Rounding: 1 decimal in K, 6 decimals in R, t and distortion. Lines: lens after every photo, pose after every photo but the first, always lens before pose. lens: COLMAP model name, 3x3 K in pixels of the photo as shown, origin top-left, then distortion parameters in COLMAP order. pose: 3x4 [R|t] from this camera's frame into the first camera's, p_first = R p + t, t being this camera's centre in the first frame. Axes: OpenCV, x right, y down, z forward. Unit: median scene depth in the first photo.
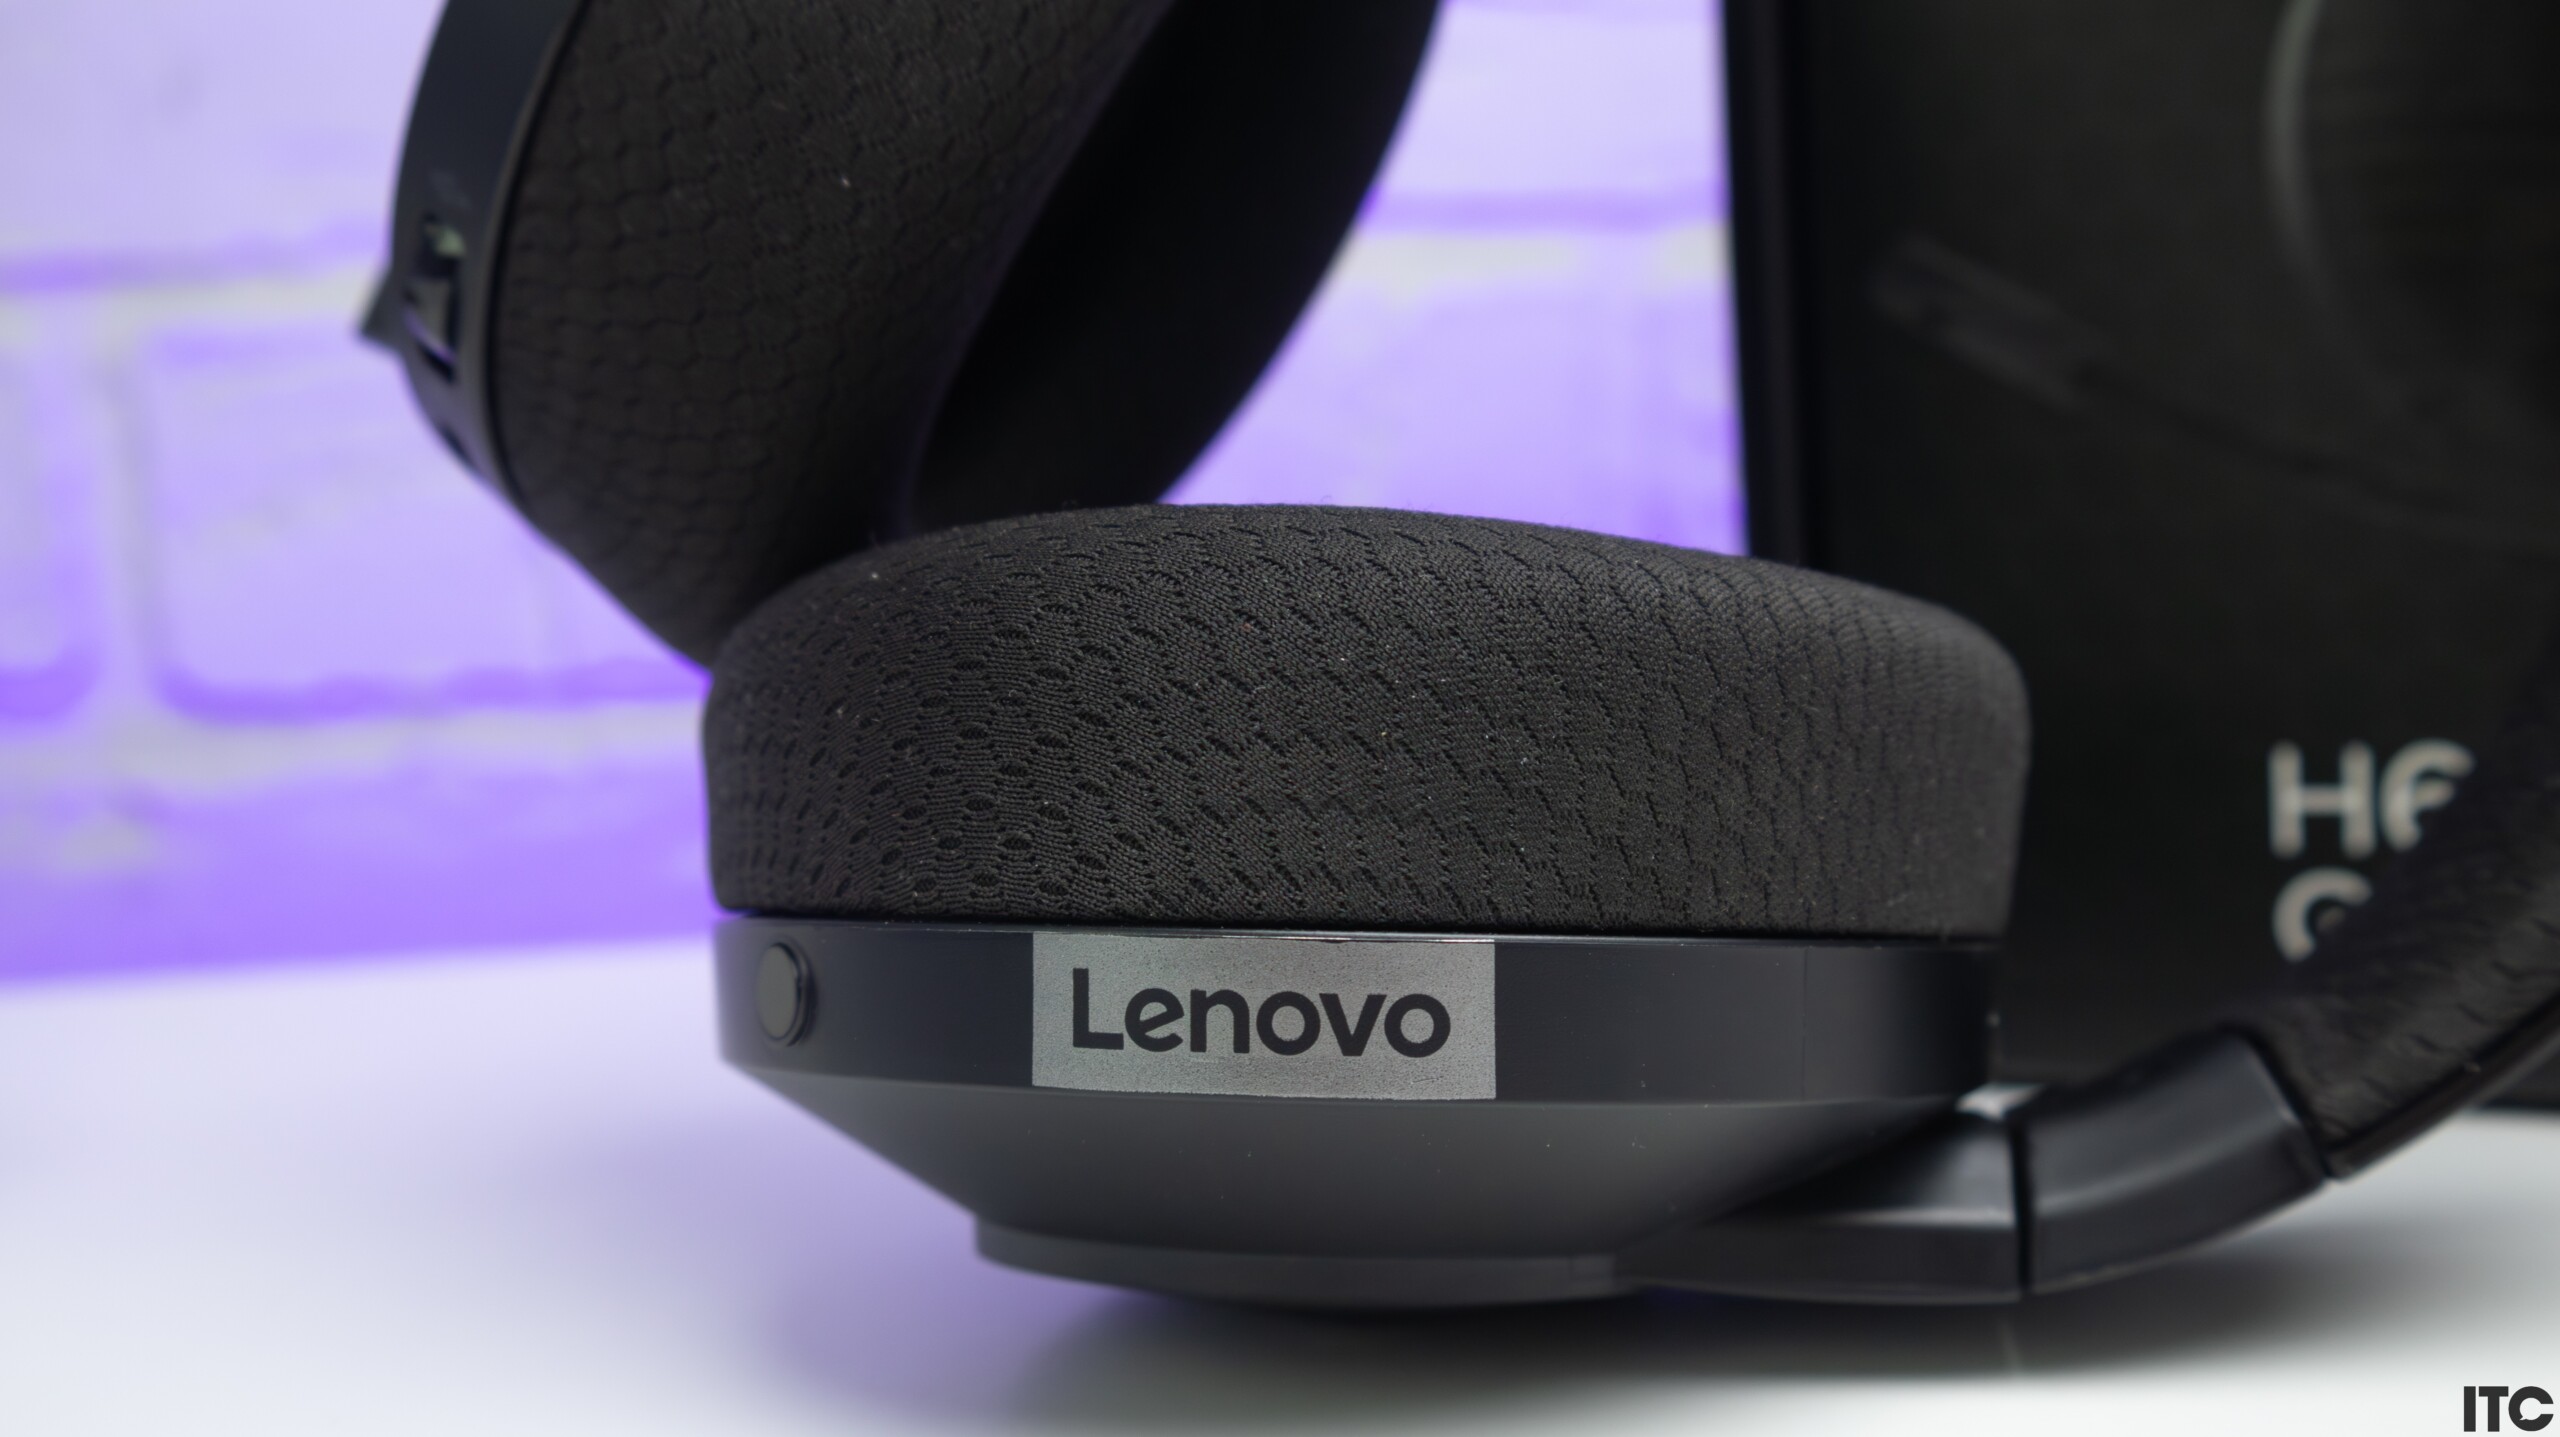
lens RADIAL K [[2964.8, 0, 1280.0], [0, 2964.8, 718.5], [0, 0, 1]] dist [0.031521, -0.015073]
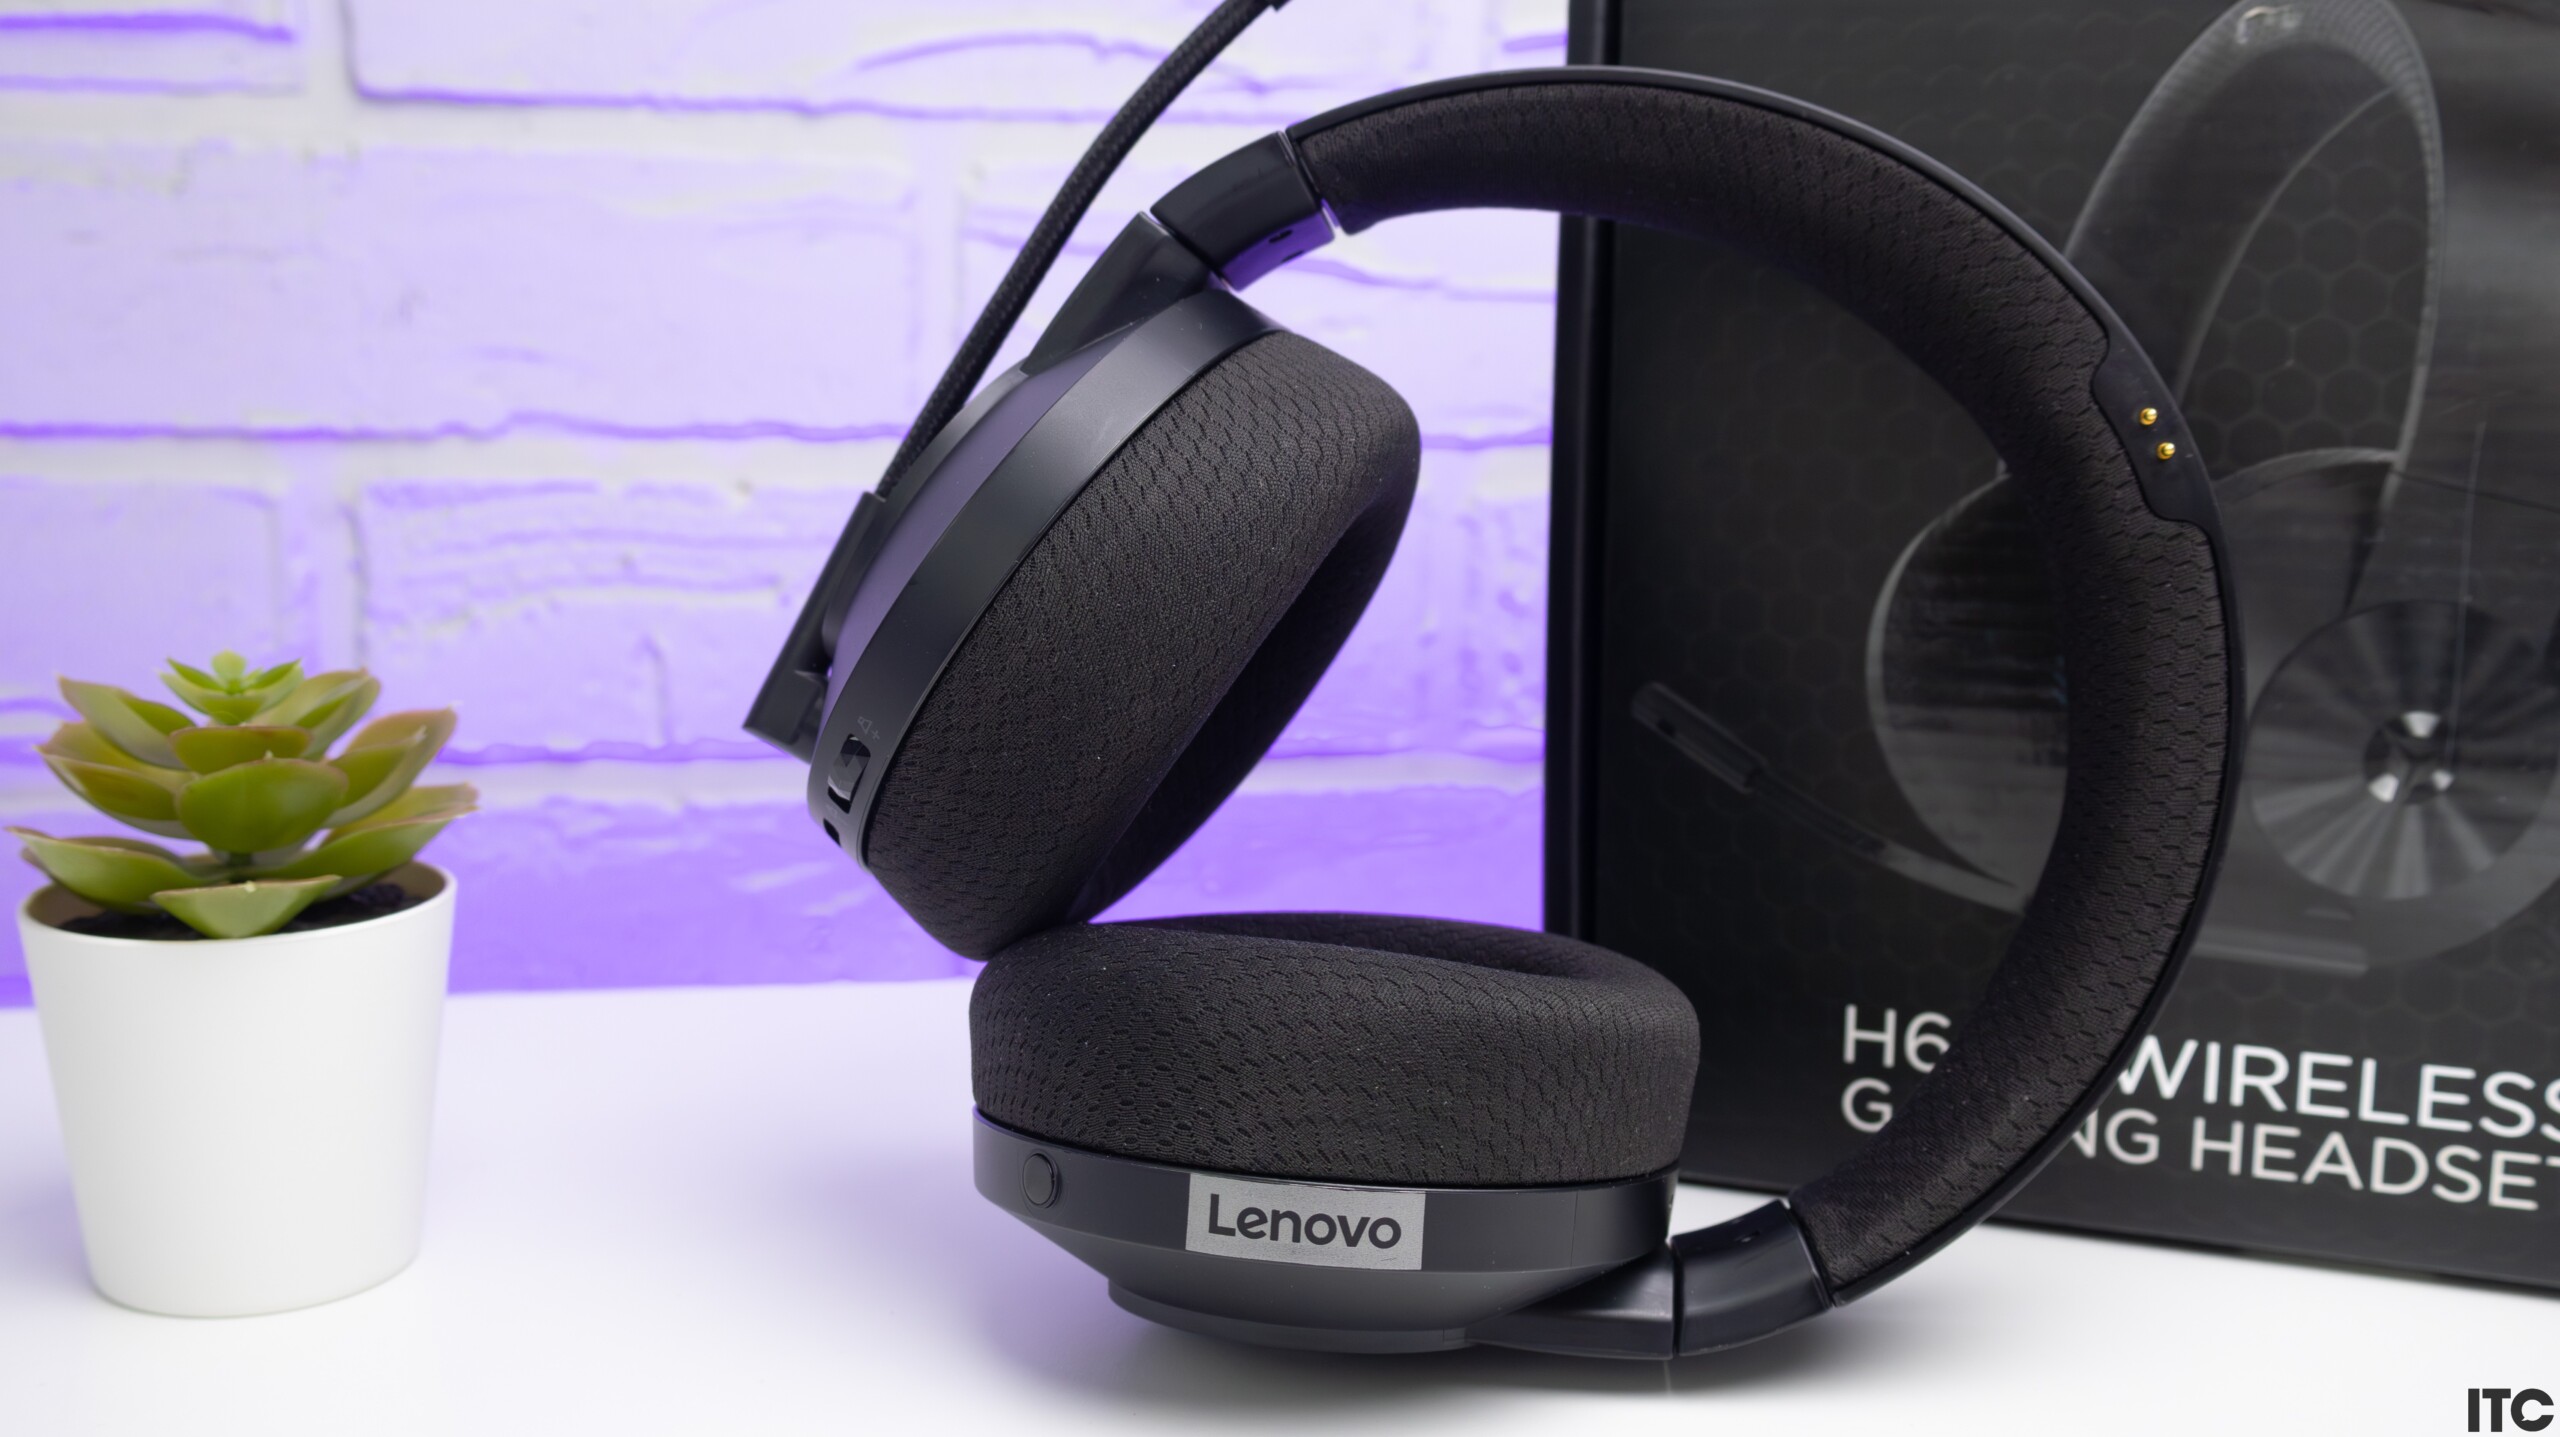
lens RADIAL K [[2821.0, 0, 1280.0], [0, 2821.0, 718.5], [0, 0, 1]] dist [0.025336, -0.003544]
pose [[0.994948, 0.052030, 0.085853, -0.199501], [-0.058258, 0.995723, 0.071705, -0.363432], [-0.081755, -0.076345, 0.993724, -0.834925]]
